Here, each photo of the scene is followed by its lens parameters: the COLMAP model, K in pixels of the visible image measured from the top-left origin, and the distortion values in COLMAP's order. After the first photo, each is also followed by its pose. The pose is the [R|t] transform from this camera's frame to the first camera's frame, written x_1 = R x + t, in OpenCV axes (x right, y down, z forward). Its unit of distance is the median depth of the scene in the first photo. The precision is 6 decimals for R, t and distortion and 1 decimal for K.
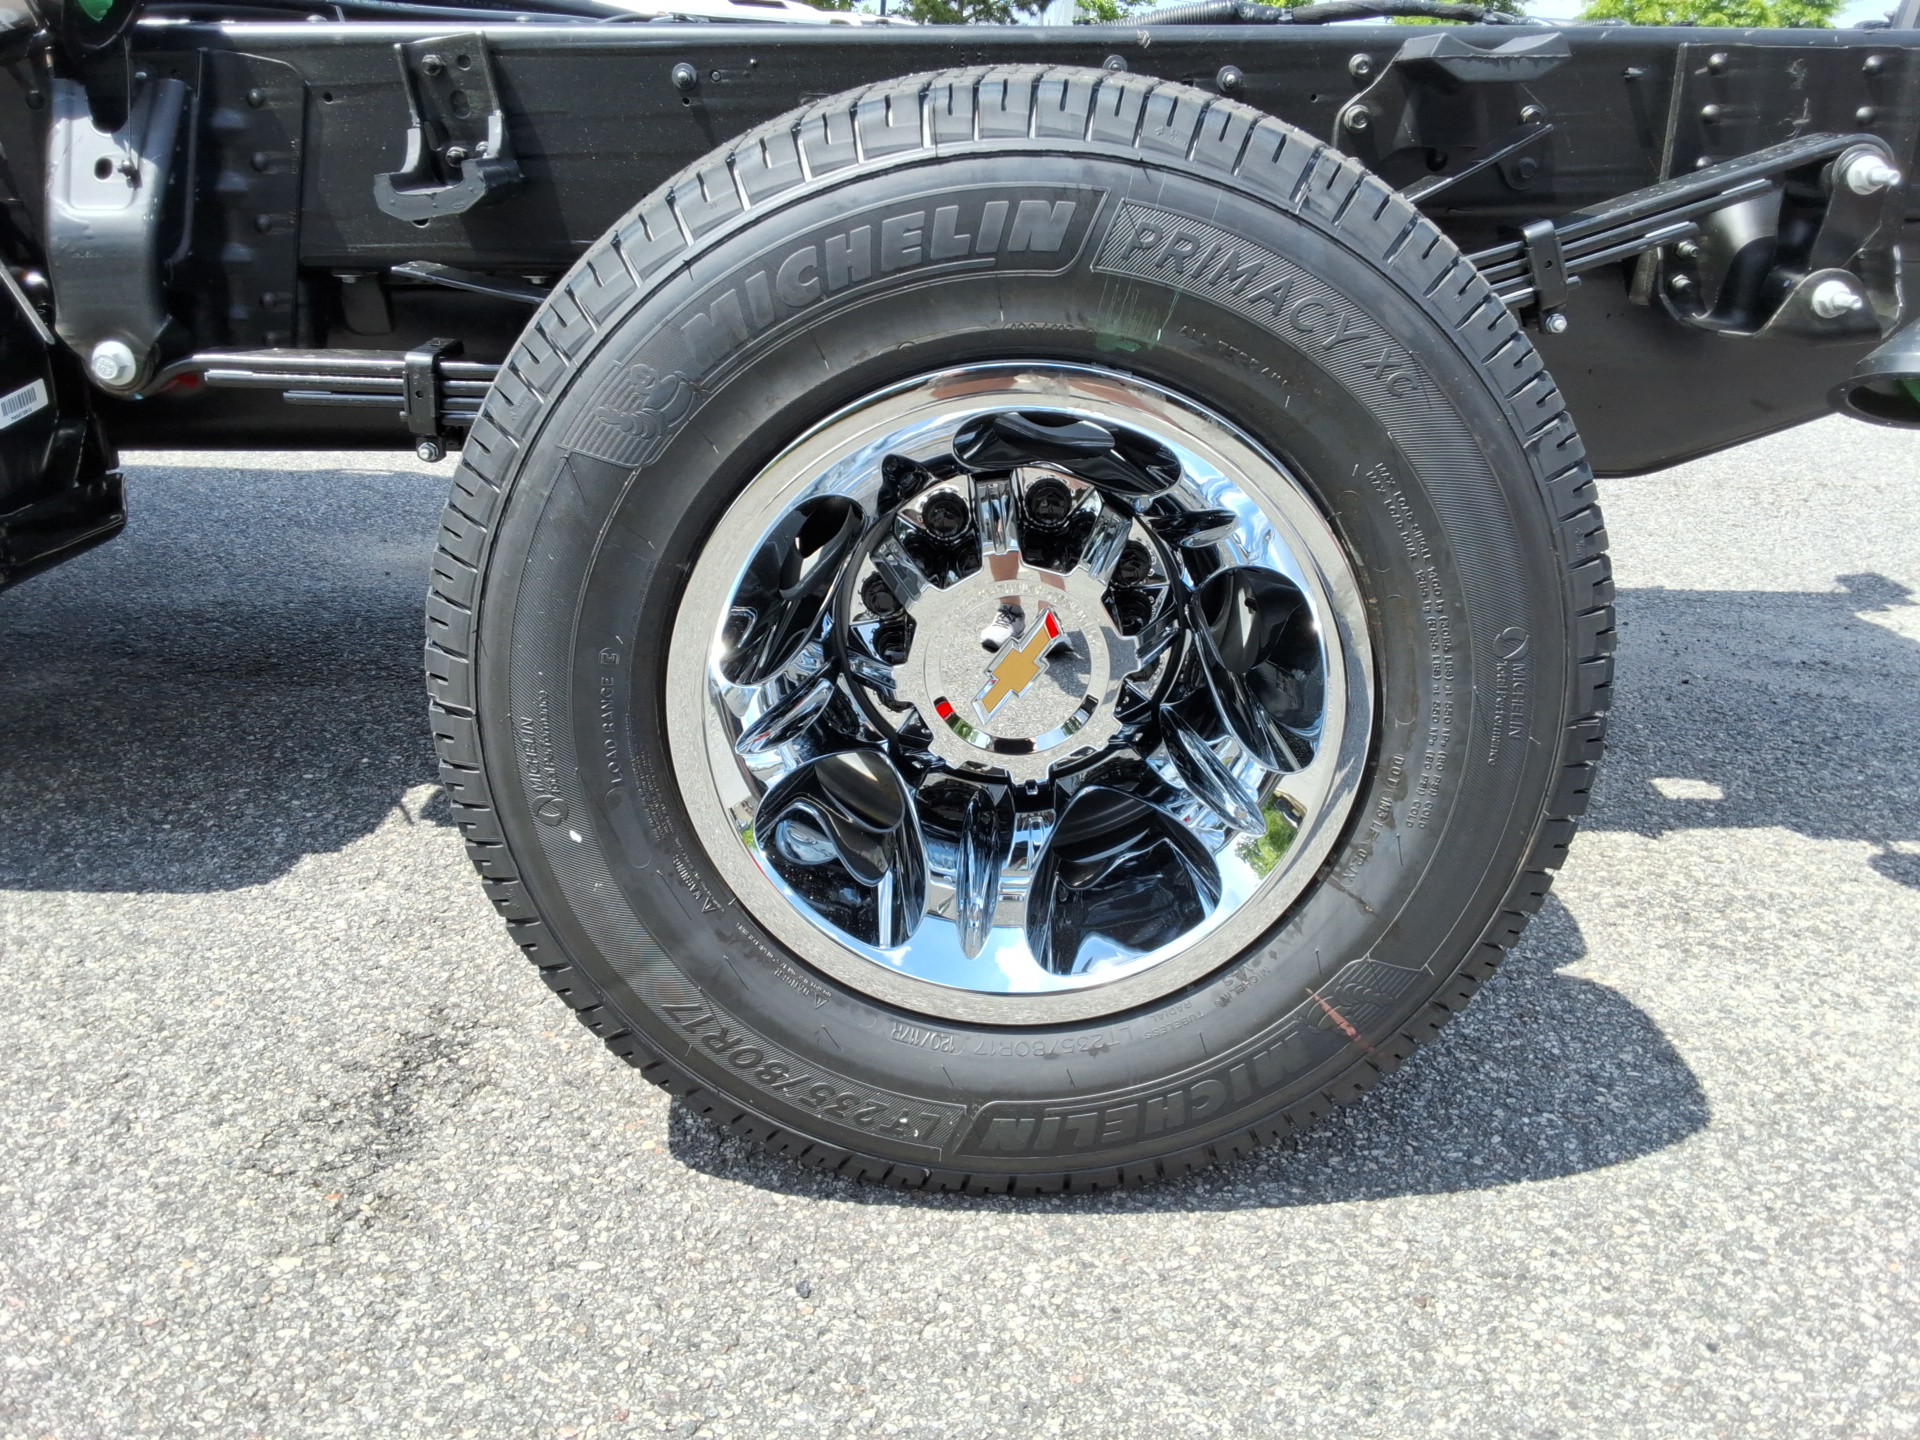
lens RADIAL K [[1550.7, 0, 978.7], [0, 1550.7, 694.2], [0, 0, 1]] dist [0.129754, -0.212847]
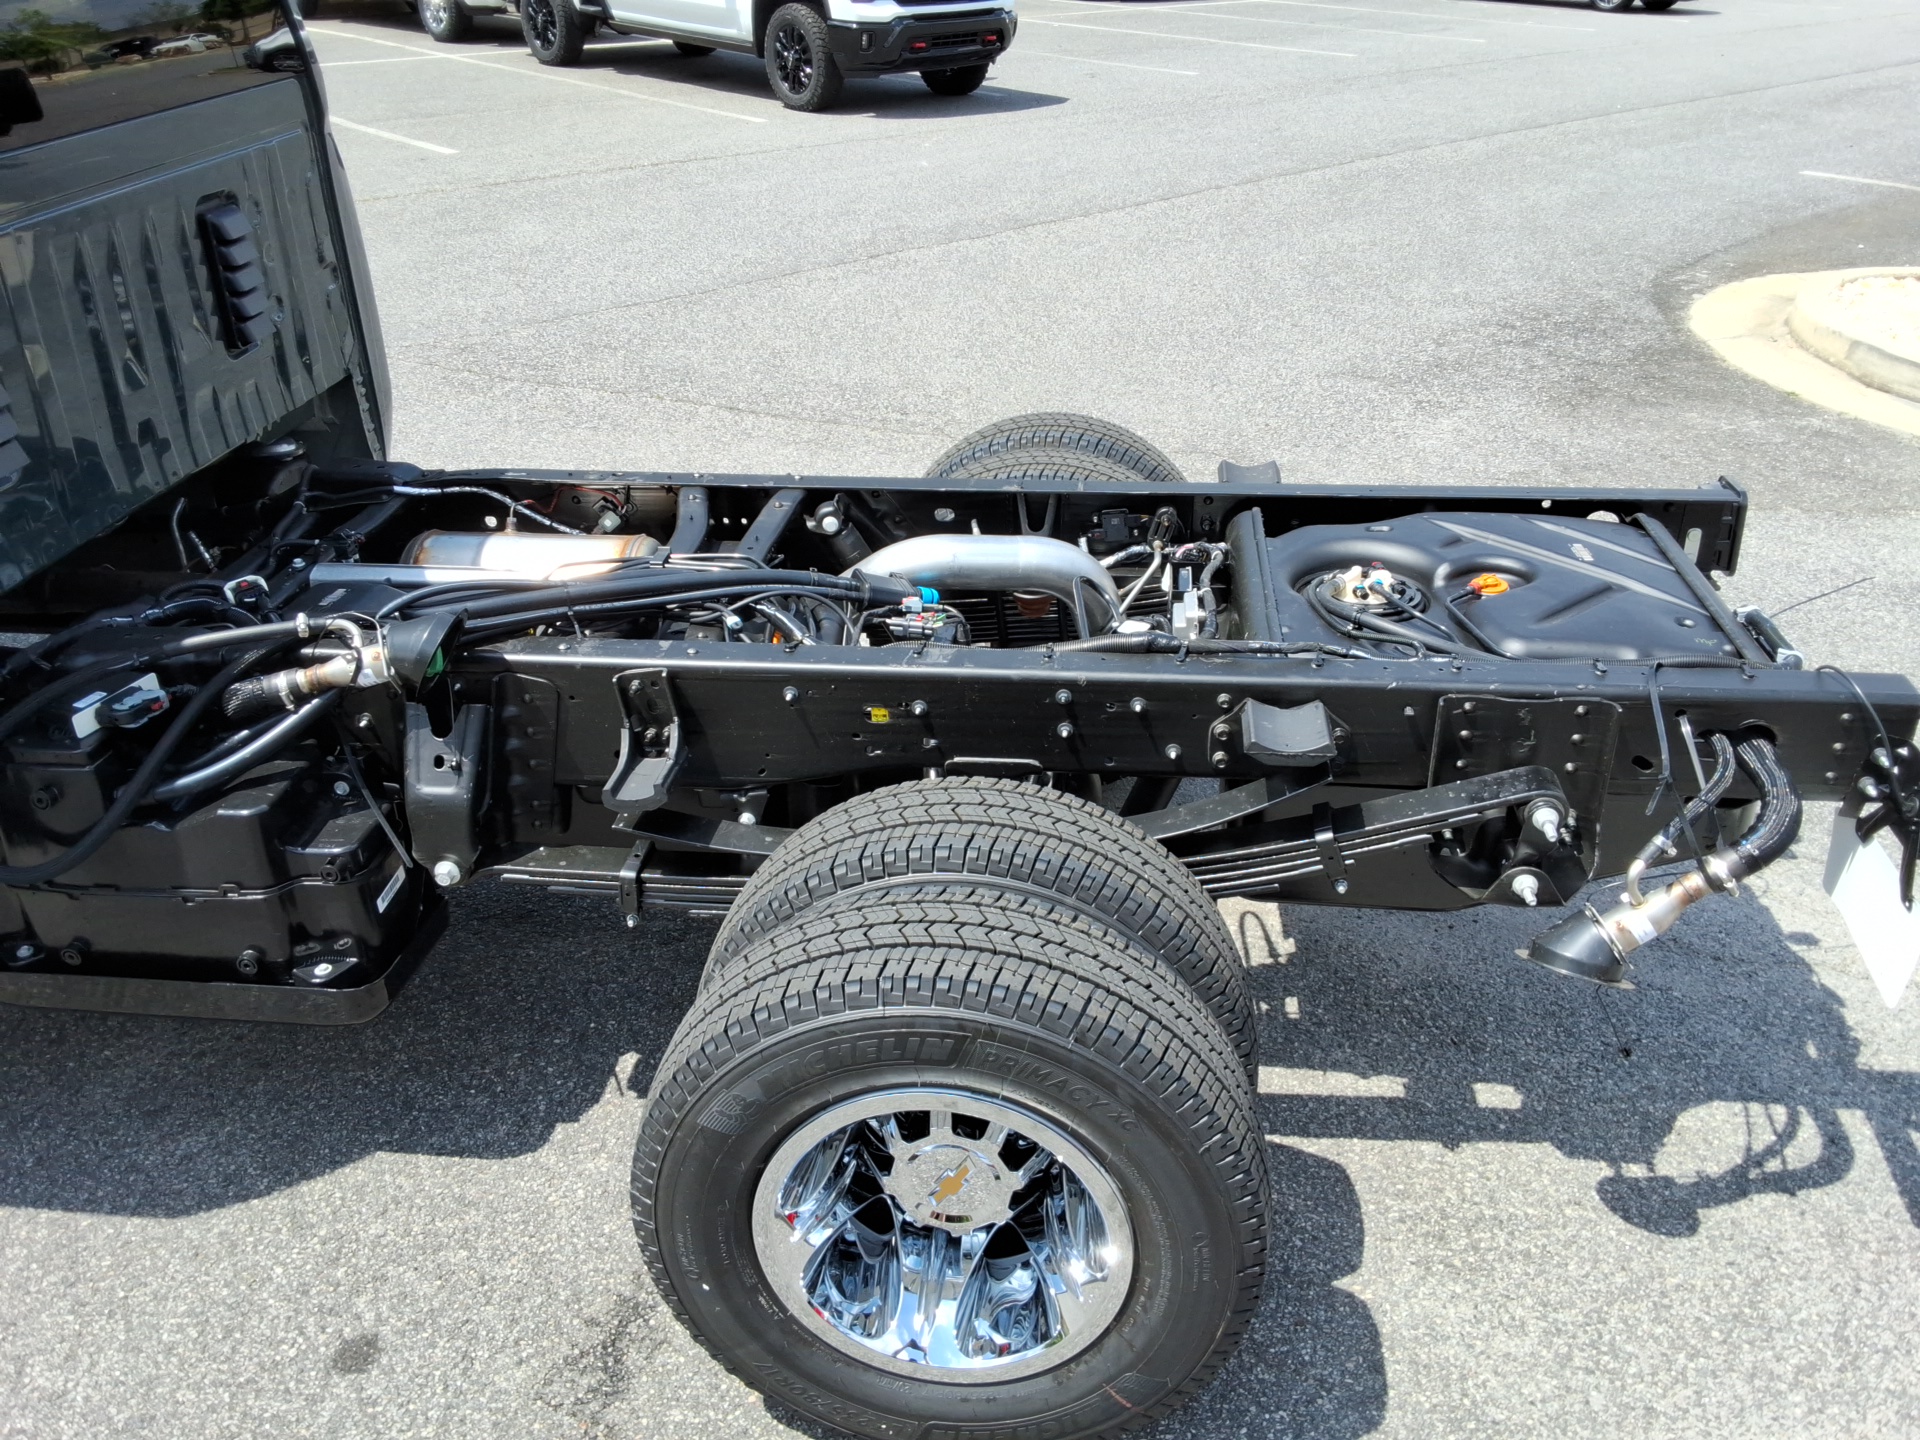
lens RADIAL K [[1550.7, 0, 978.7], [0, 1550.7, 694.2], [0, 0, 1]] dist [0.129754, -0.212847]
pose [[0.992703, 0.032330, -0.116166, 0.194725], [-0.018656, 0.992966, 0.116924, -0.621666], [0.119129, -0.113904, 0.986324, -0.549954]]
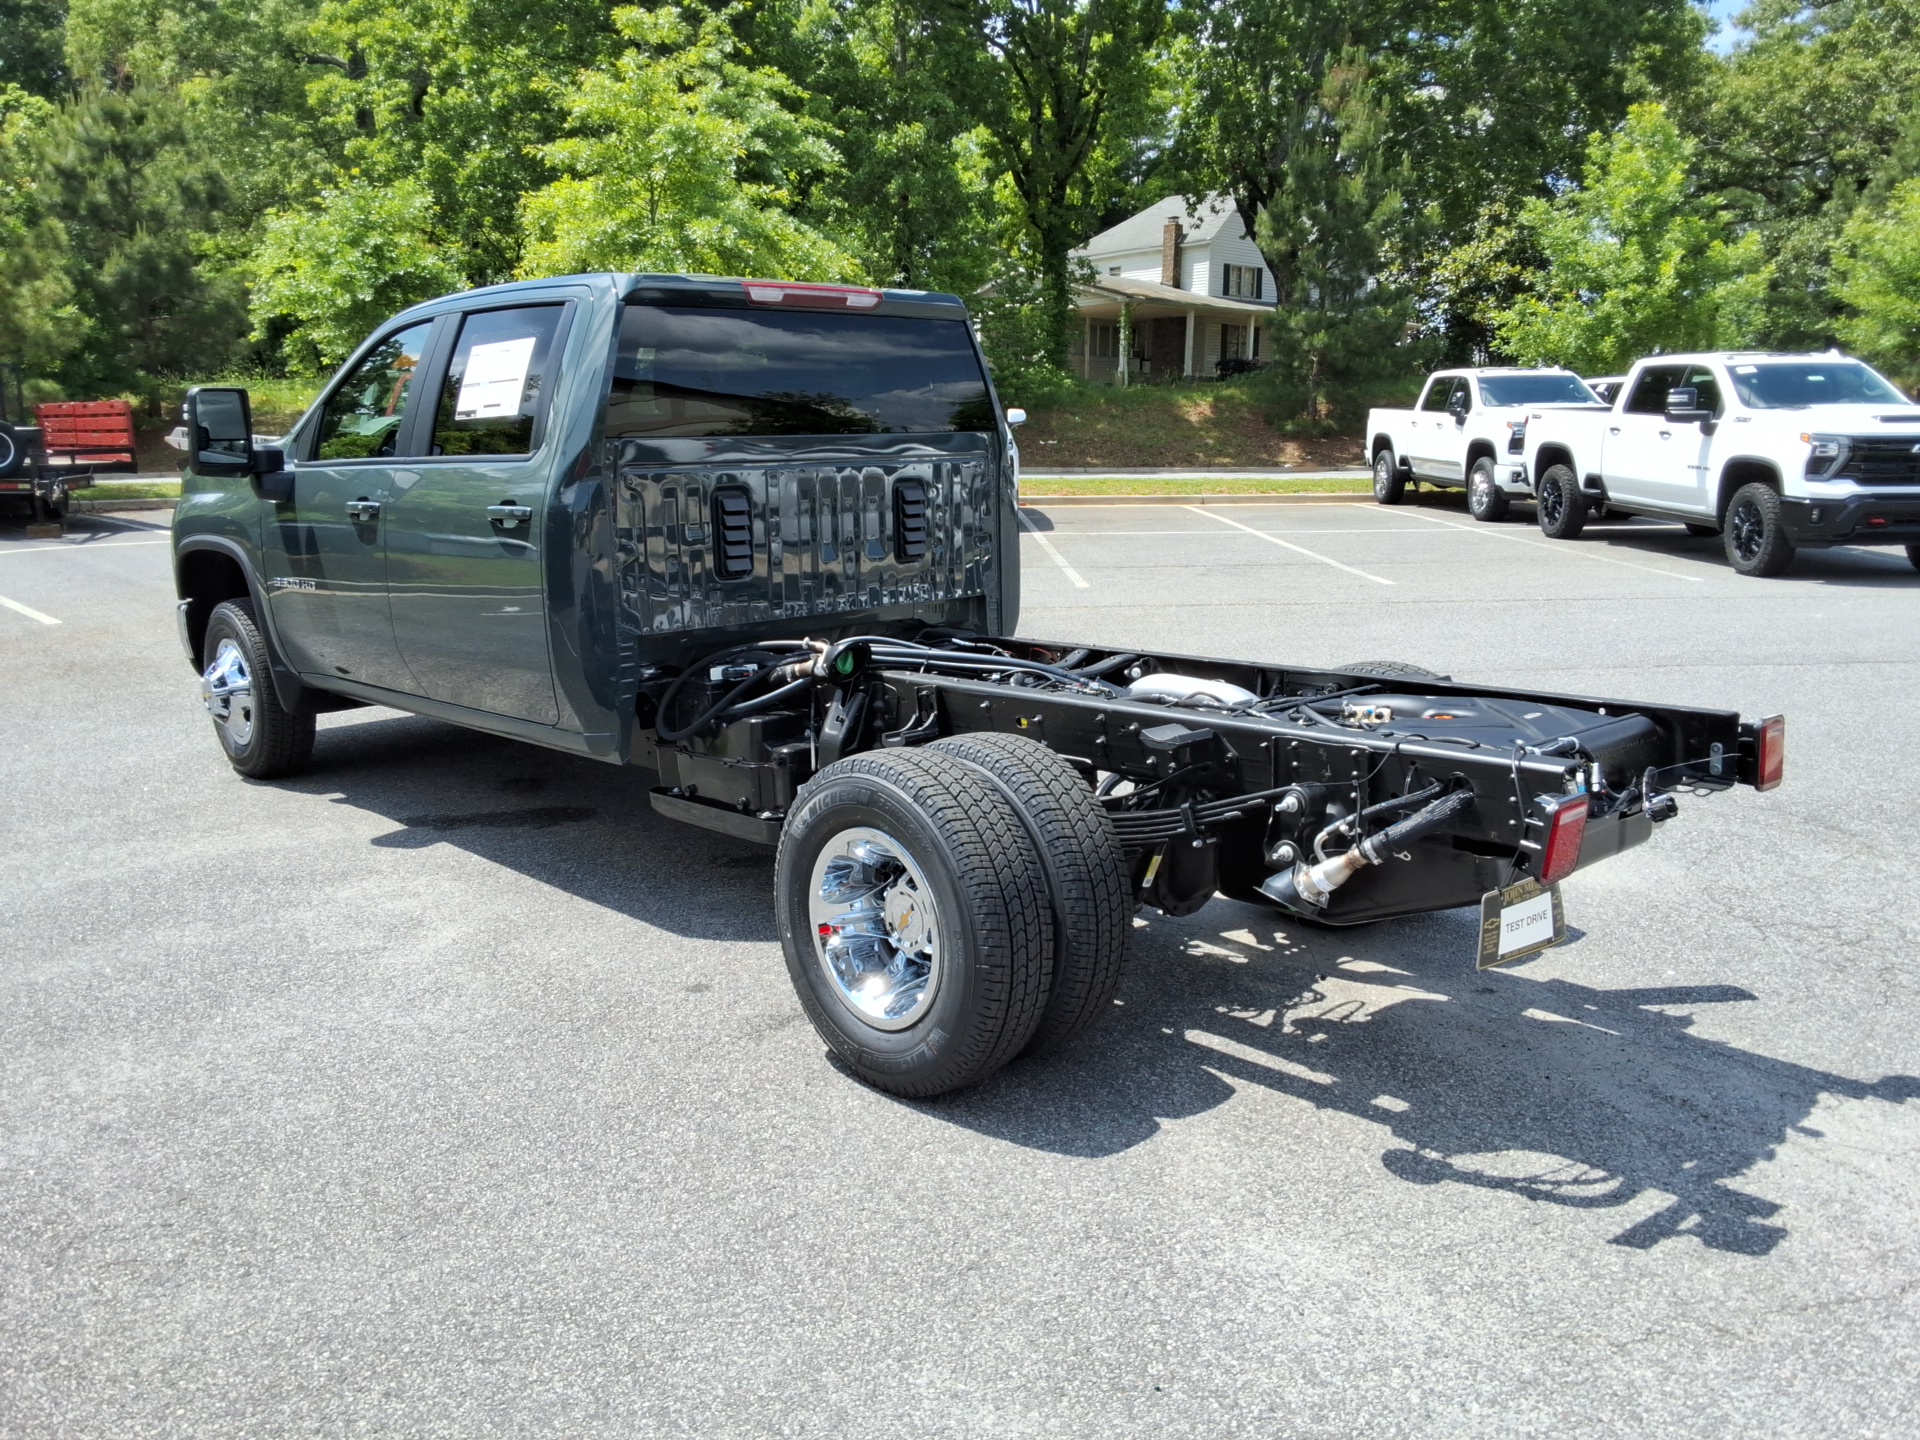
lens RADIAL K [[1528.2, 0, 980.5], [0, 1528.2, 718.5], [0, 0, 1]] dist [0.119282, -0.189714]
pose [[0.683802, 0.108155, -0.721608, 1.898151], [-0.234543, 0.969050, -0.077013, -0.171855], [0.690945, 0.221910, 0.688005, -0.935034]]
